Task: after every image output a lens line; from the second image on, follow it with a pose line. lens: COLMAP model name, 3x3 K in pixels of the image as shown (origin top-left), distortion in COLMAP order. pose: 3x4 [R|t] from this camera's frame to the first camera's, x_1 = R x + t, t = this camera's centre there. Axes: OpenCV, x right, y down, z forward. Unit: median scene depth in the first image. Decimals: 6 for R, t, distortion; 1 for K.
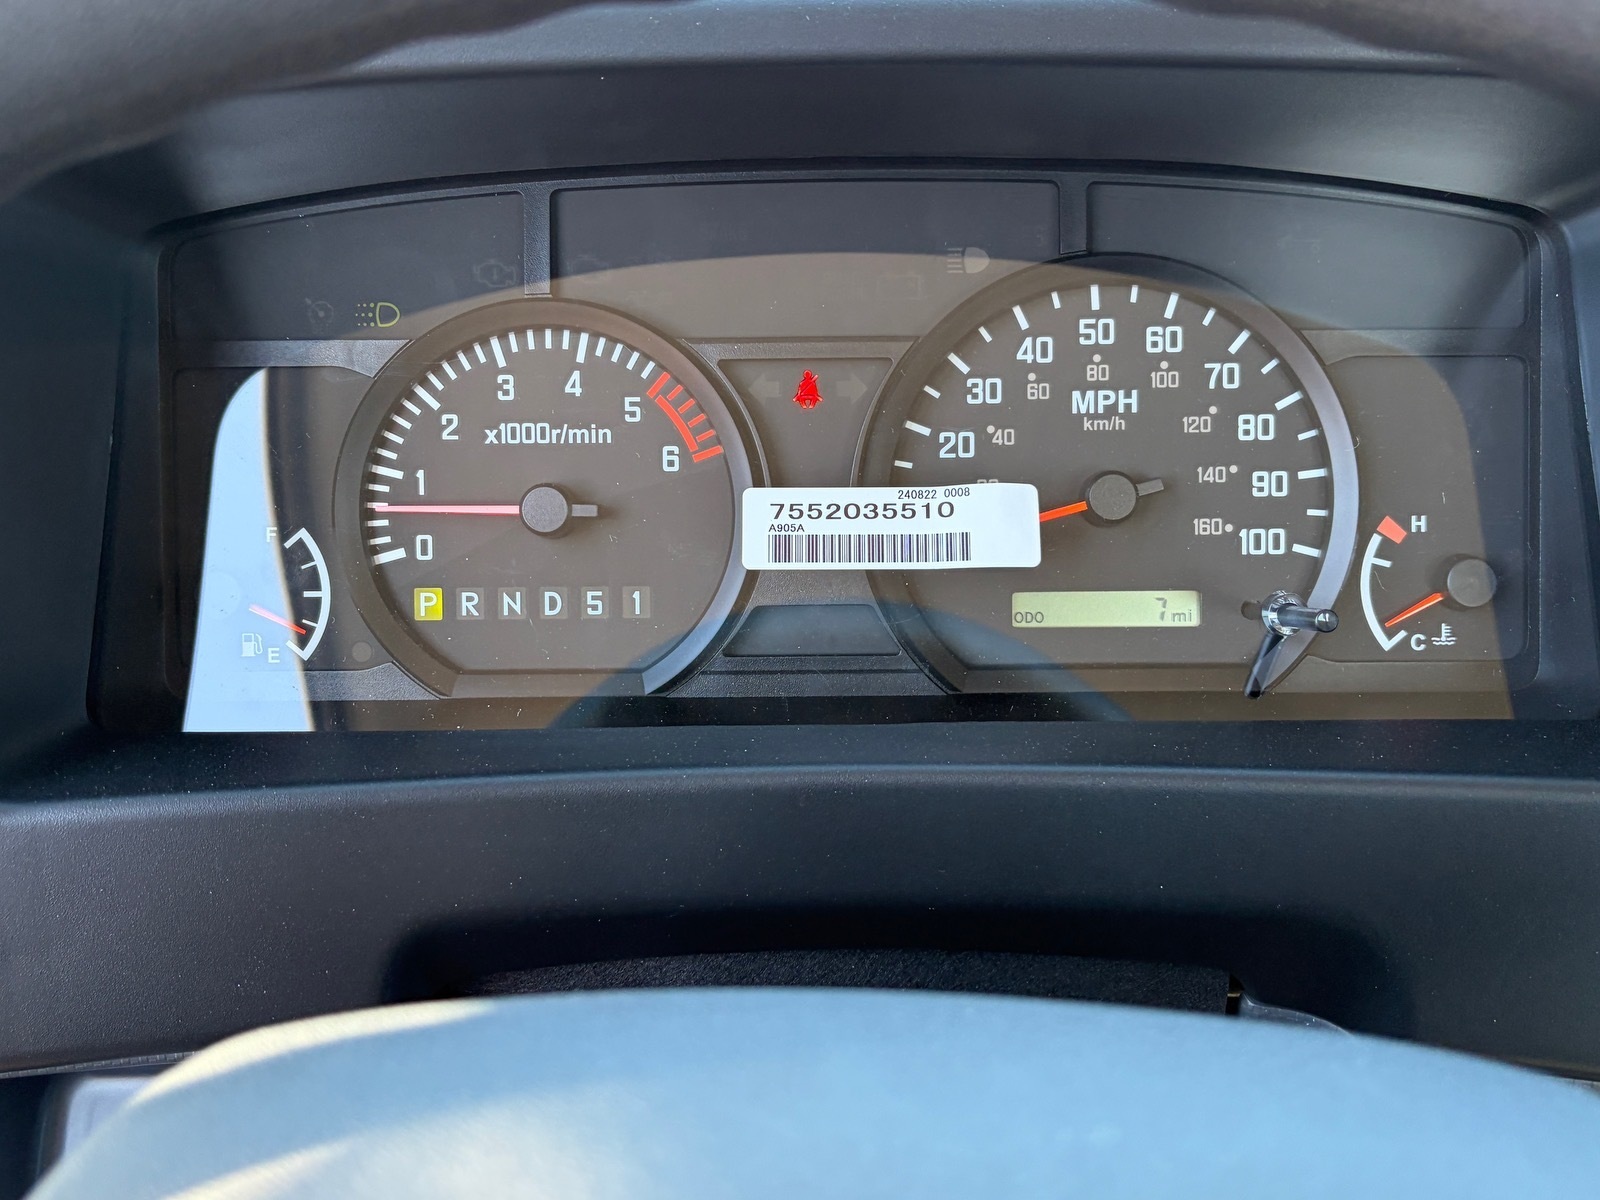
lens RADIAL K [[1636.9, 0, 794.1], [0, 1636.9, 602.5], [0, 0, 1]] dist [0.121256, 0.000000]
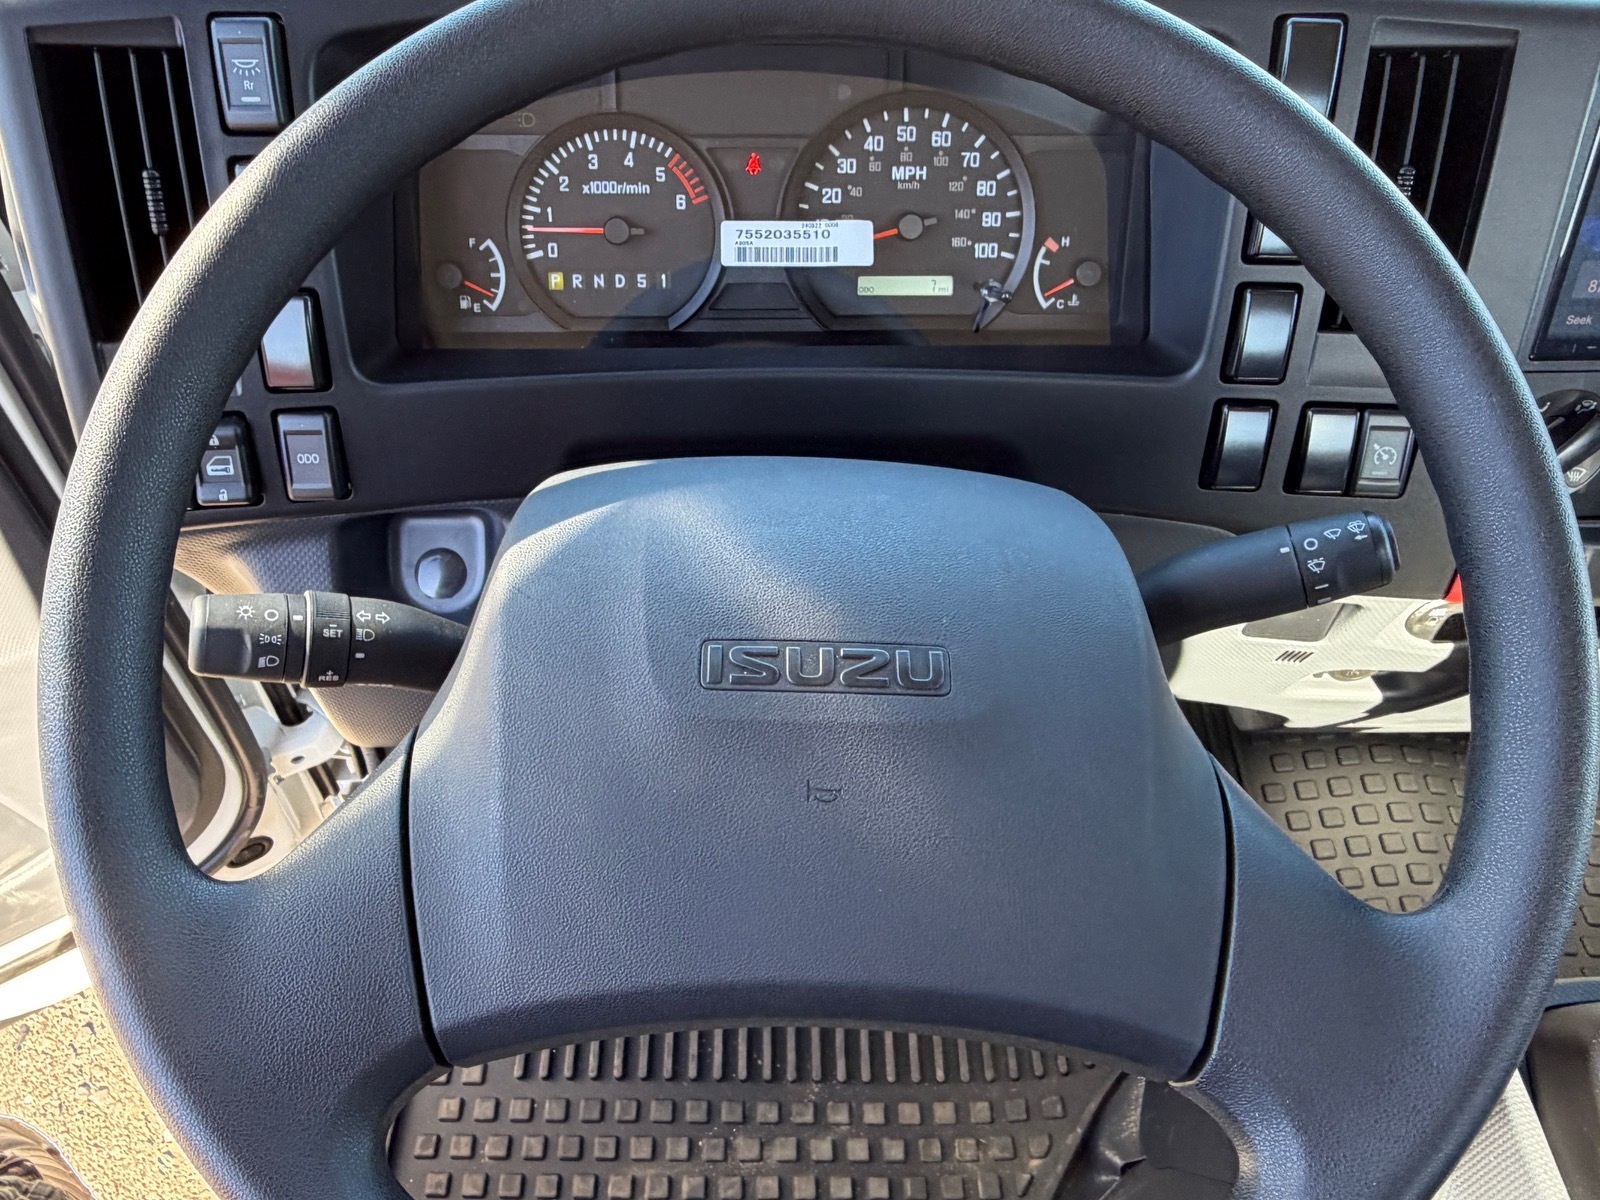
lens RADIAL K [[1289.0, 0, 761.8], [0, 1289.0, 666.2], [0, 0, 1]] dist [-0.044590, 0.016461]
pose [[0.997966, -0.009780, 0.062987, -0.080427], [-0.011284, 0.945447, 0.325580, -0.063828], [-0.062735, -0.325629, 0.943414, -0.573216]]
